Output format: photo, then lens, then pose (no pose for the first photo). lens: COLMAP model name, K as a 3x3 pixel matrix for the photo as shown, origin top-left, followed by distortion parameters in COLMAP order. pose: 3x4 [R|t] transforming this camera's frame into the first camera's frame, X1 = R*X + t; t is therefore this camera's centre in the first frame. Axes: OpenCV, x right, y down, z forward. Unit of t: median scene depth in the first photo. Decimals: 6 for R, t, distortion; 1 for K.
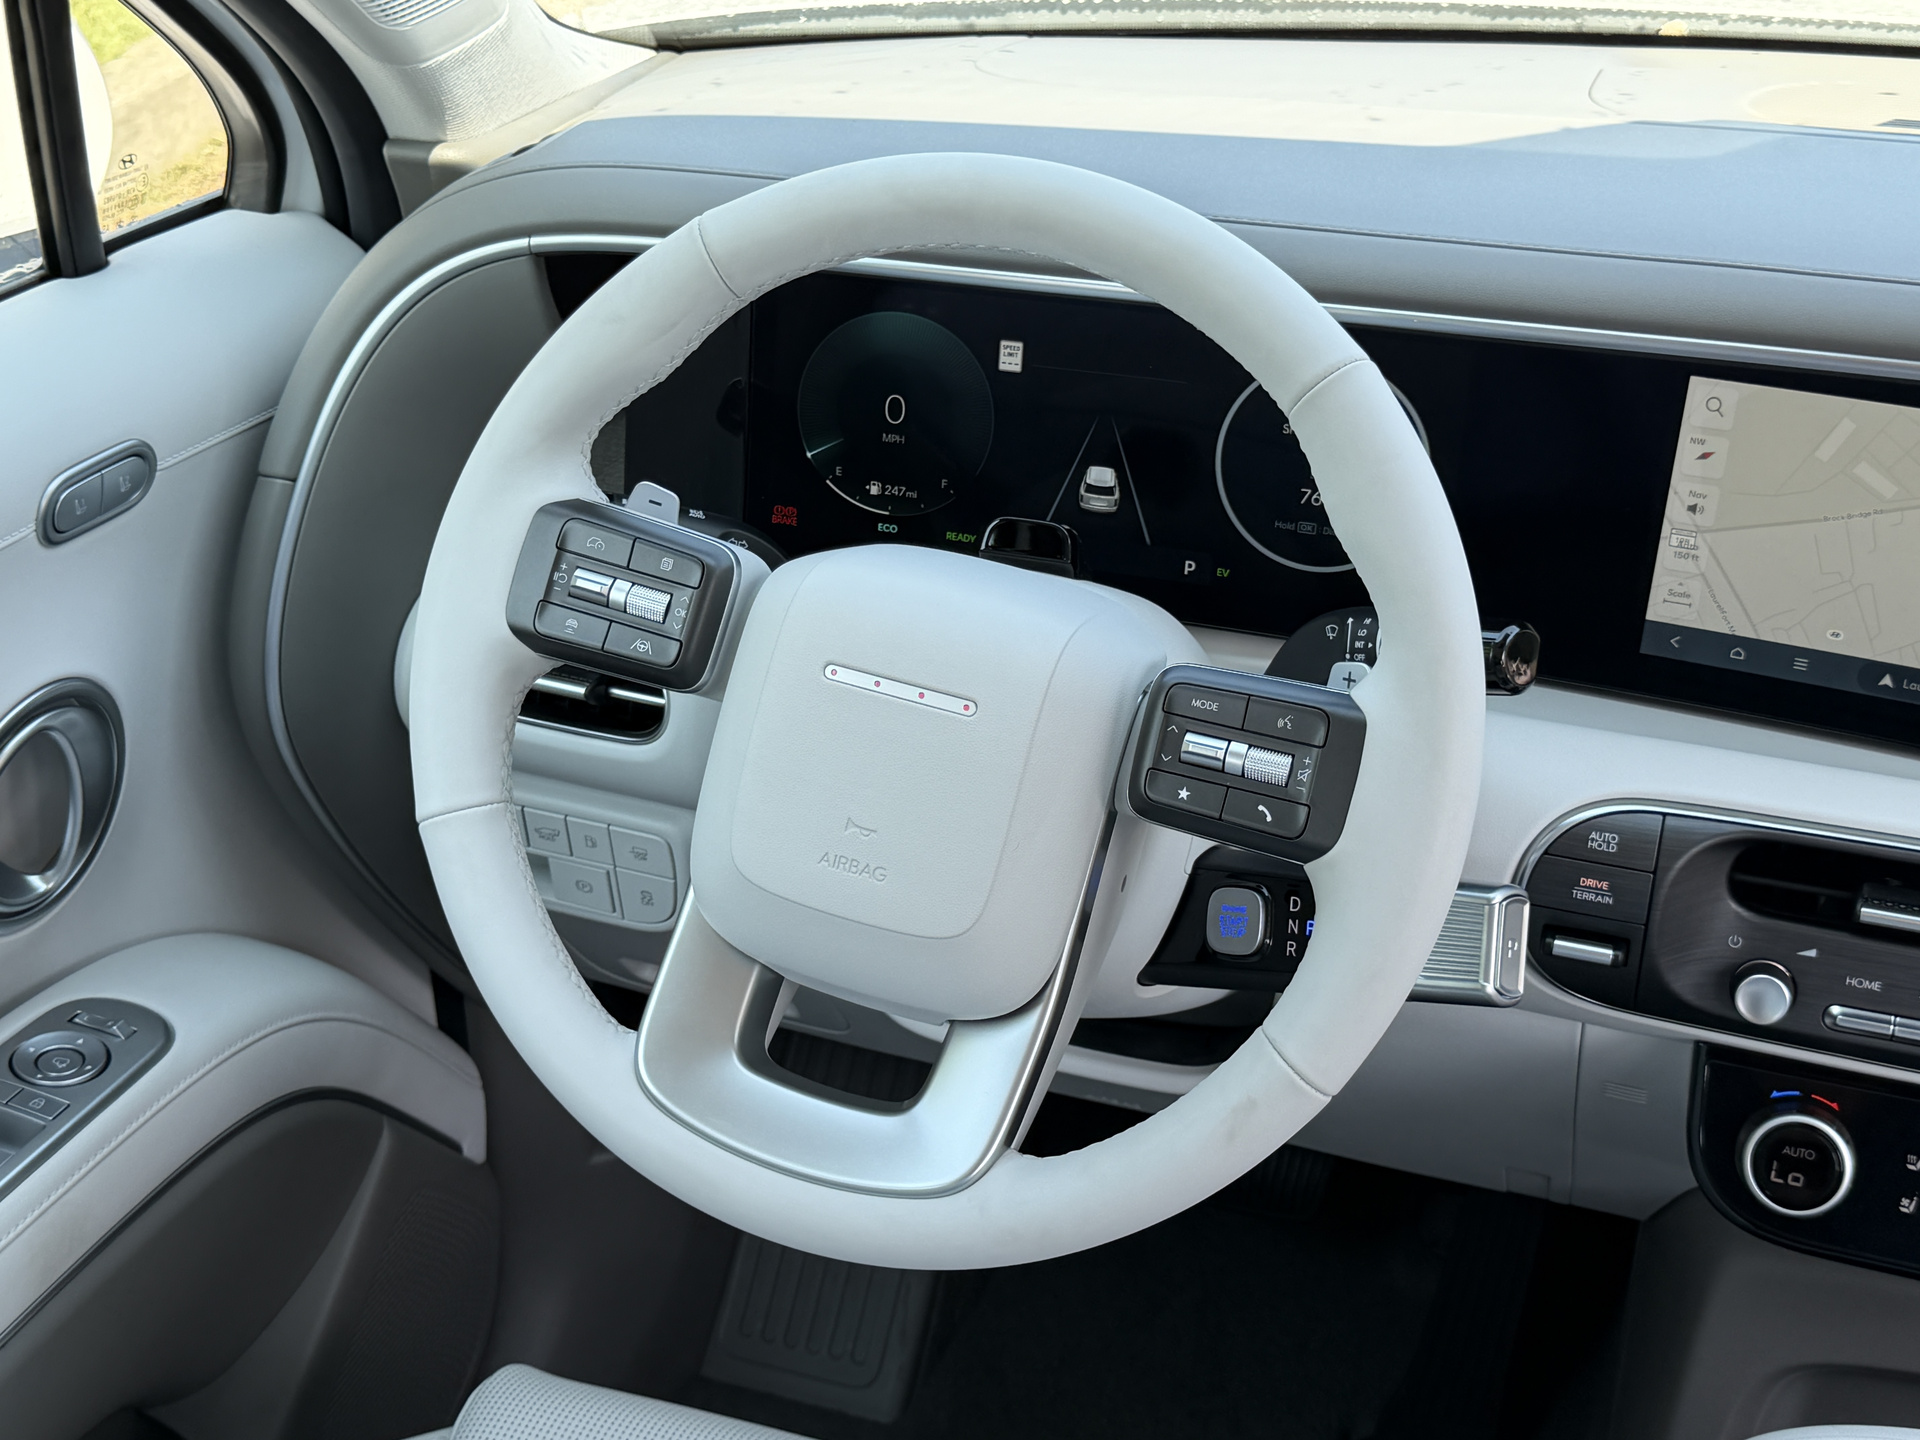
lens RADIAL K [[2549.0, 0, 952.3], [0, 2549.0, 728.9], [0, 0, 1]] dist [0.174475, -0.380205]
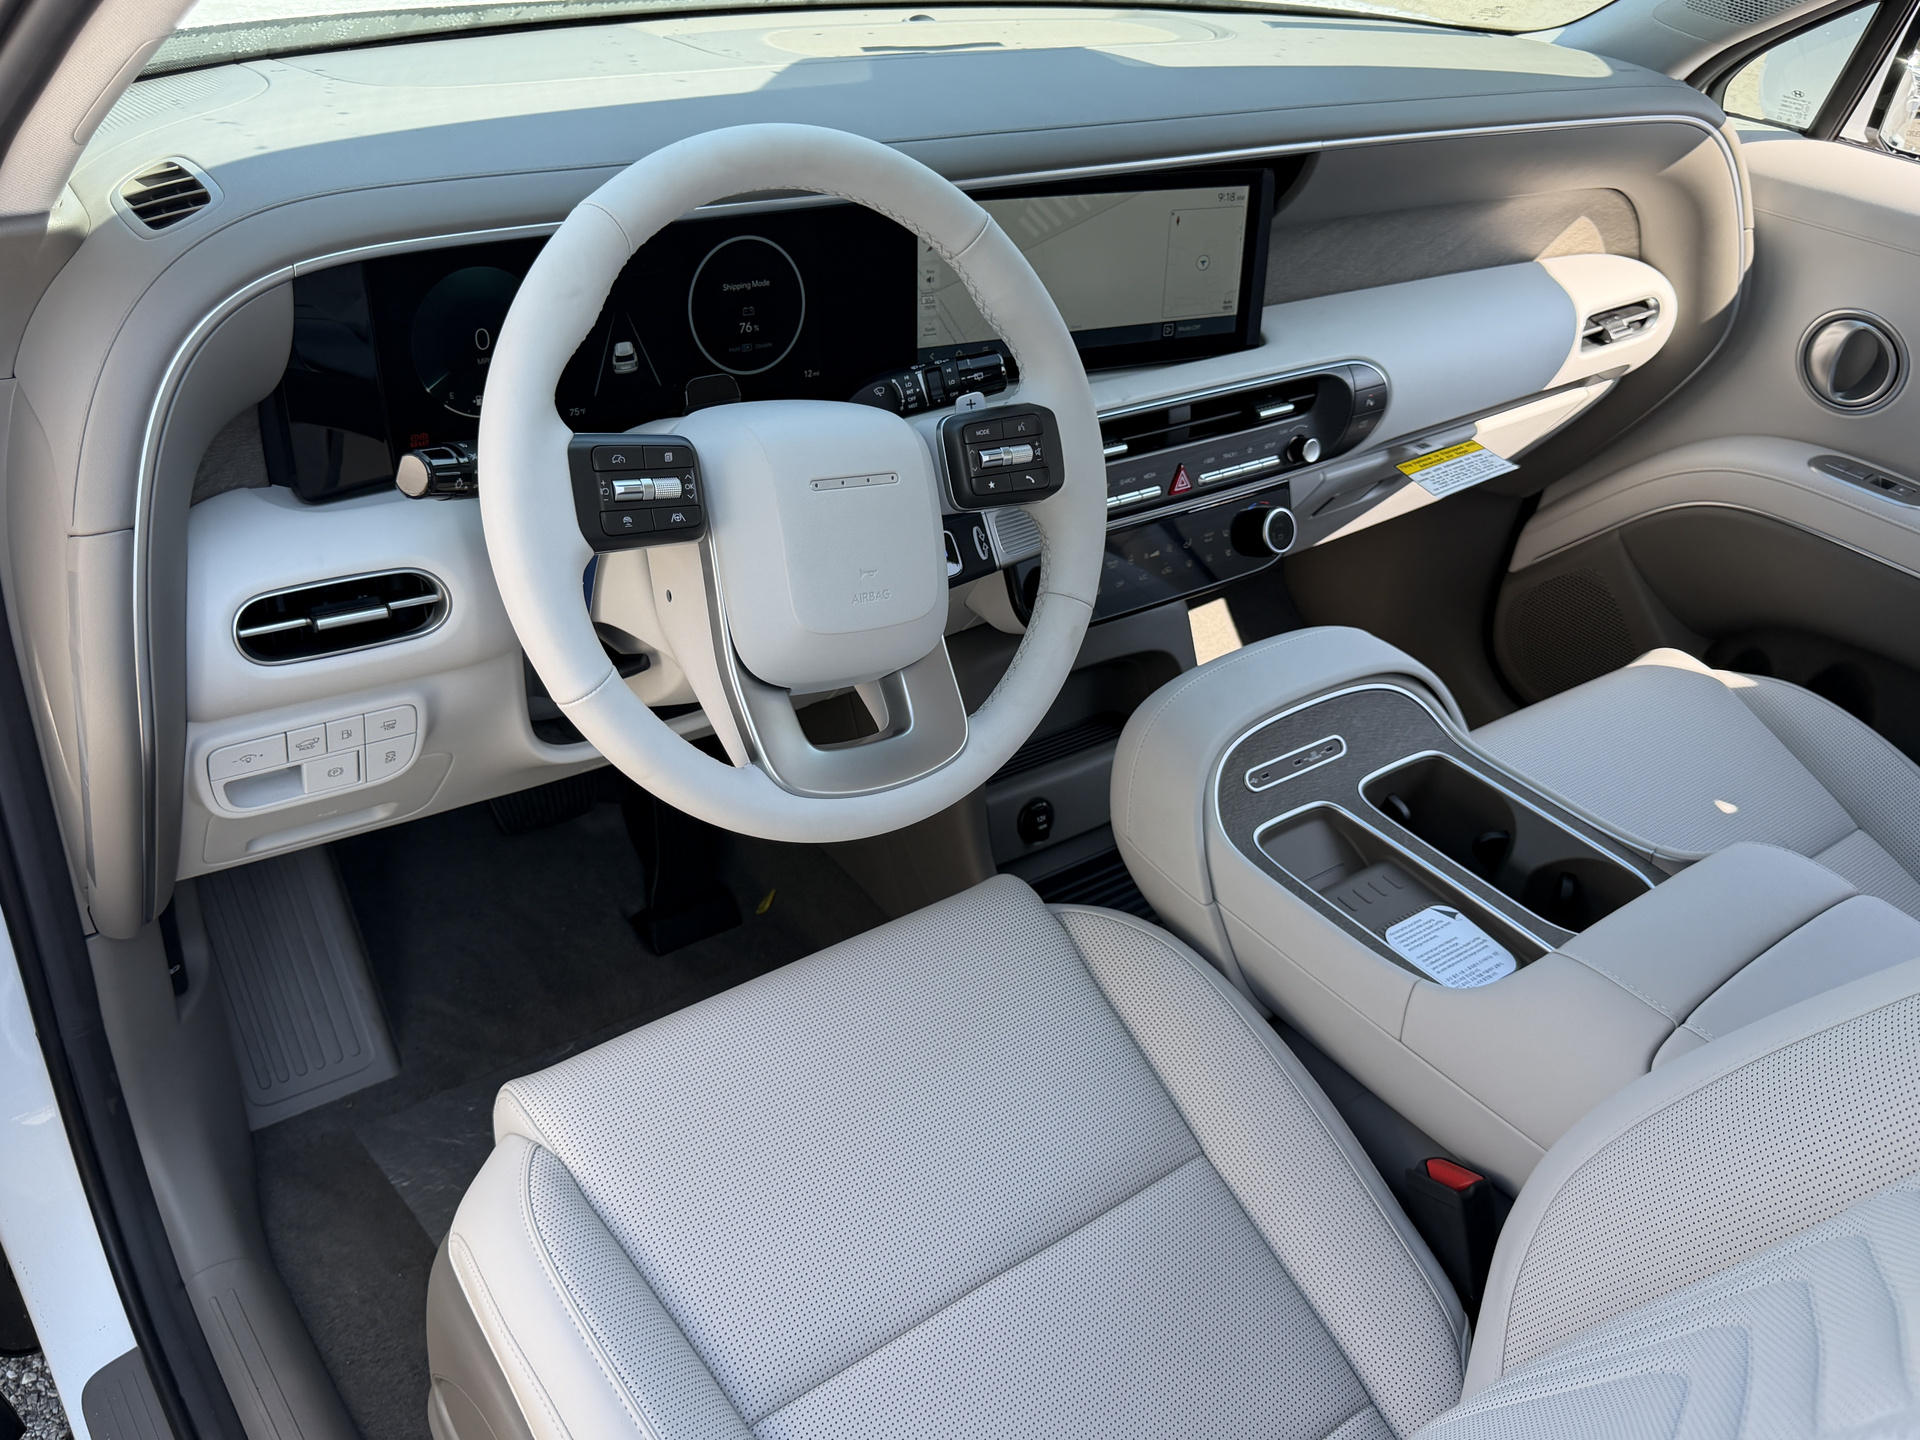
lens RADIAL K [[1559.4, 0, 951.8], [0, 1559.4, 750.1], [0, 0, 1]] dist [0.141387, -0.263834]
pose [[0.545578, -0.426925, 0.721165, -0.676043], [0.293639, 0.903348, 0.312631, -0.133157], [-0.784934, 0.041197, 0.618209, 0.318830]]
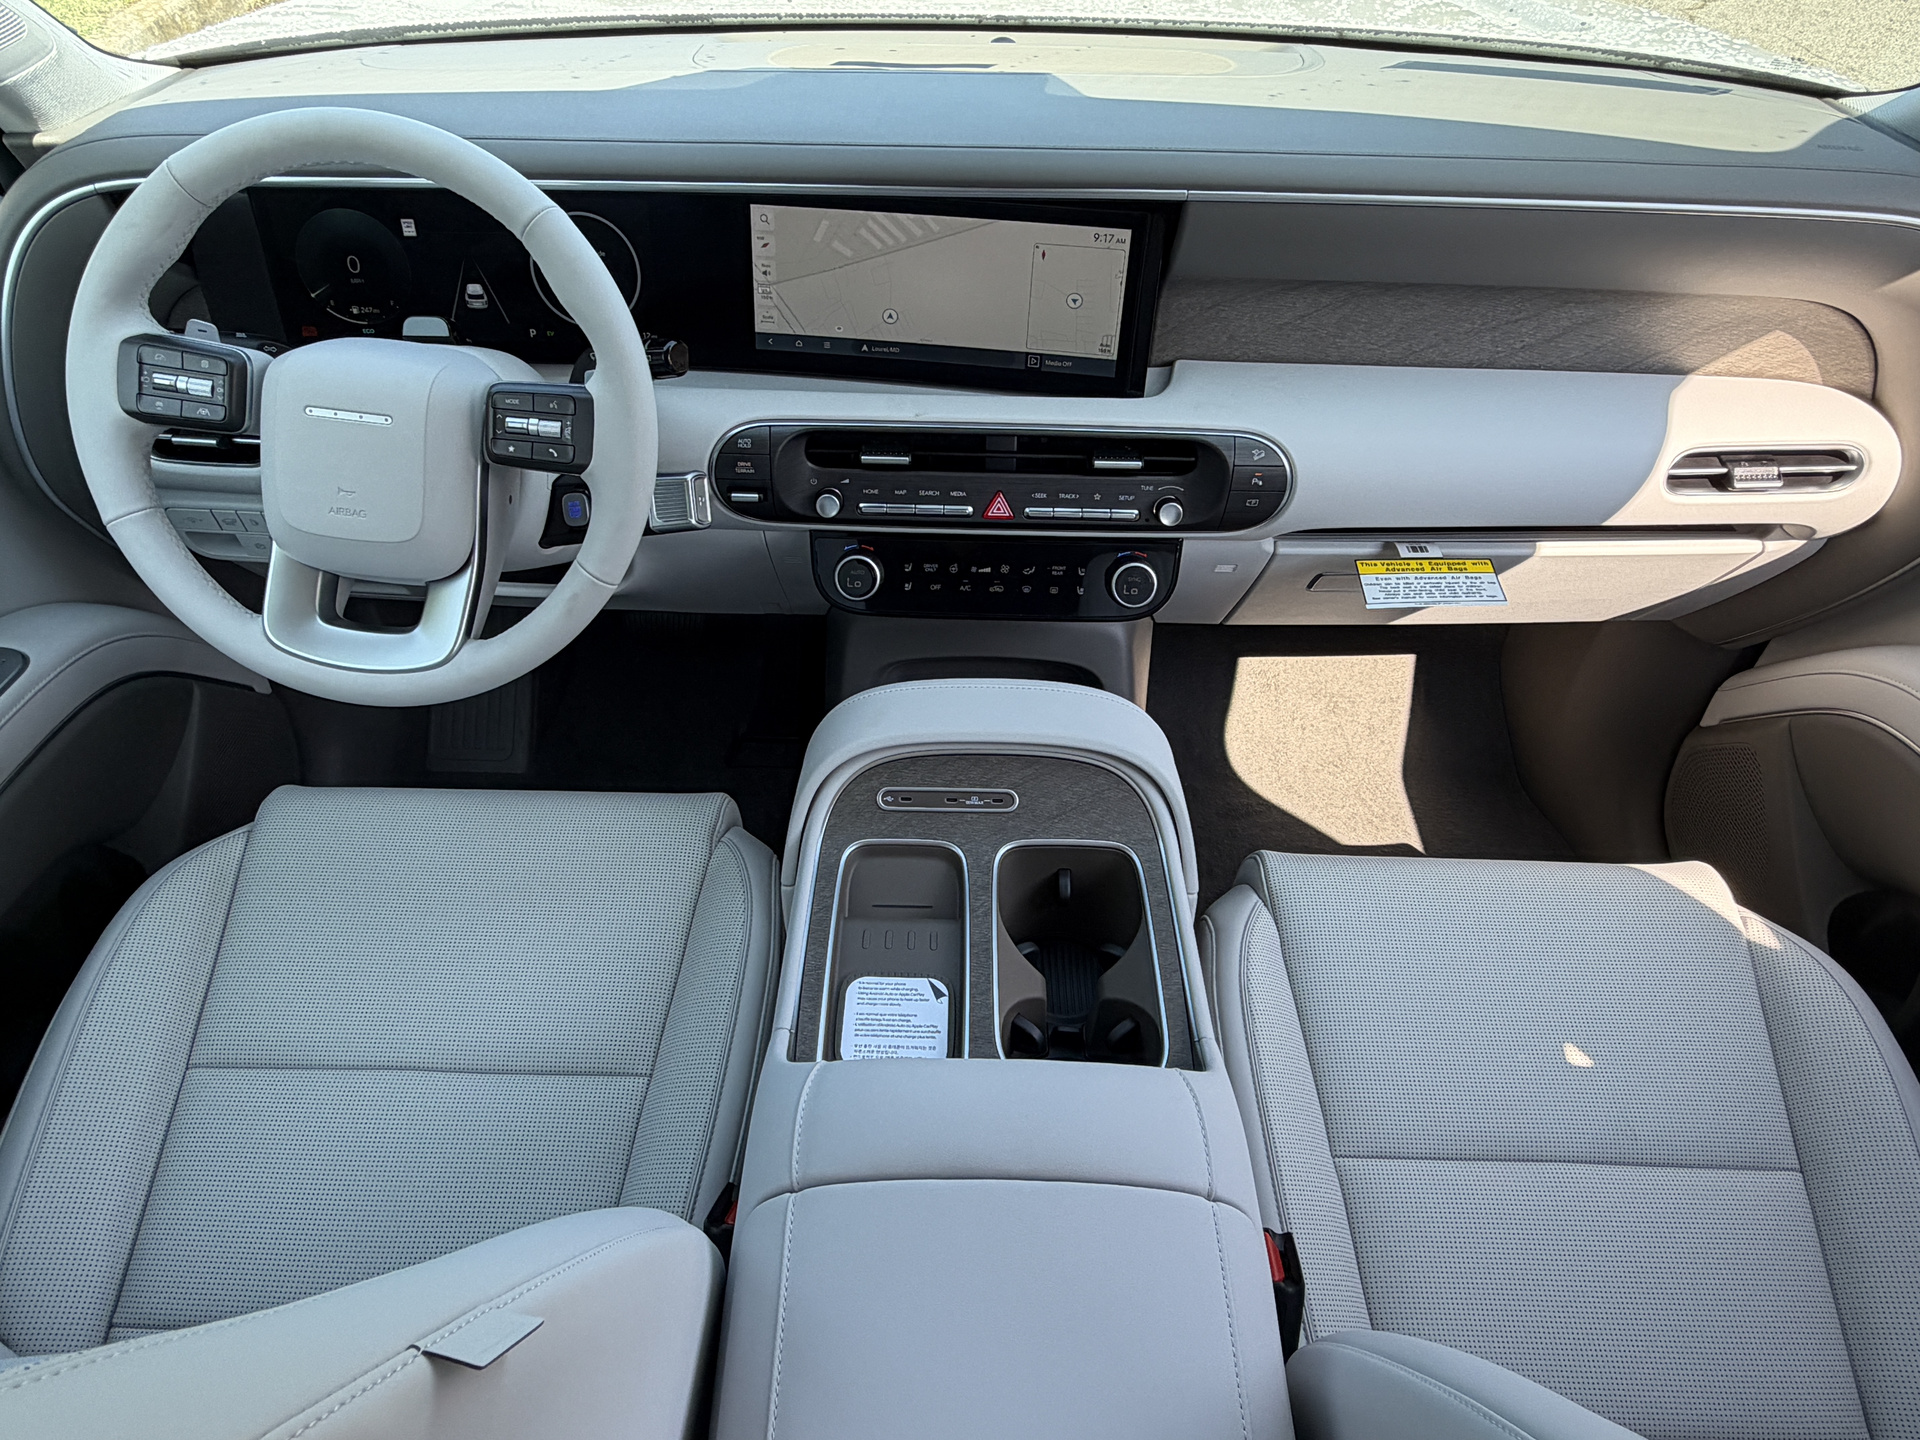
lens RADIAL K [[1184.8, 0, 937.1], [0, 1184.8, 721.3], [0, 0, 1]] dist [-0.001501, 0.002672]
pose [[0.949932, -0.202074, 0.238318, 0.123471], [0.136027, 0.954104, 0.266799, 0.023252], [-0.281293, -0.221024, 0.933822, -0.001507]]
